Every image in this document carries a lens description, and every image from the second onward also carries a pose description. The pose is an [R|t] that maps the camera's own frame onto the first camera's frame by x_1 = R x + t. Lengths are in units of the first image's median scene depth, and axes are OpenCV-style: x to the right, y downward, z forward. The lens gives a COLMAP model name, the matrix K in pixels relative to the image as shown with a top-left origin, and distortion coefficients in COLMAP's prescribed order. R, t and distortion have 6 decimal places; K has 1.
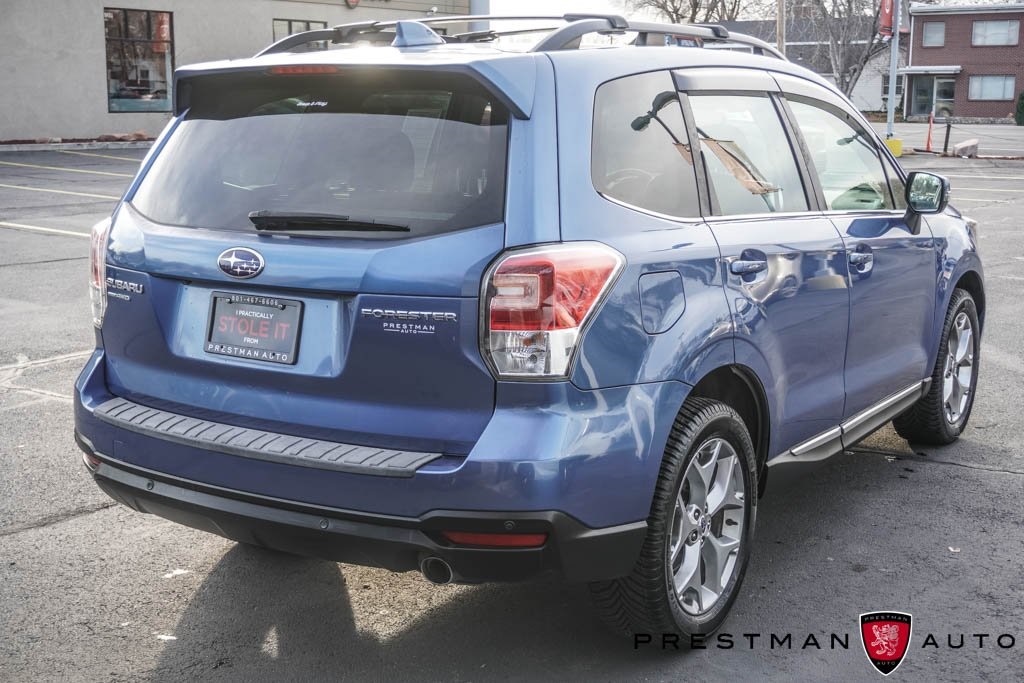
lens RADIAL K [[1363.3, 0, 513.3], [0, 1363.3, 341.9], [0, 0, 1]] dist [-0.000681, 0.000000]
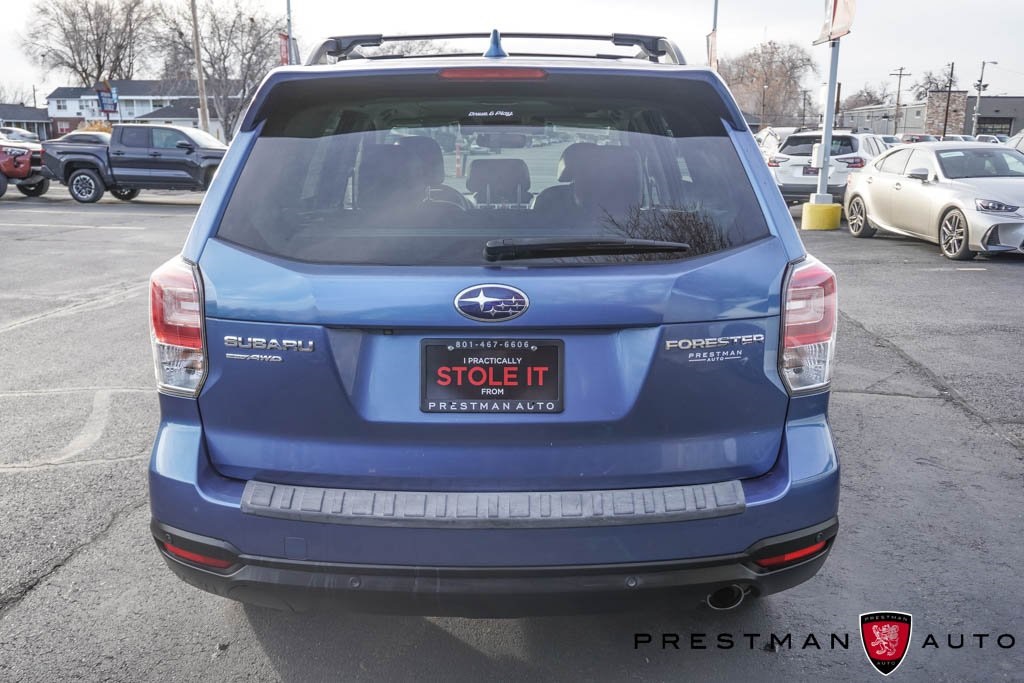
lens RADIAL K [[895.8, 0, 508.4], [0, 895.8, 339.0], [0, 0, 1]] dist [-0.010580, 0.004388]
pose [[0.839285, -0.121400, 0.529965, -0.480963], [0.097408, 0.992556, 0.073106, -0.074252], [-0.534895, -0.009733, 0.844862, 0.523859]]
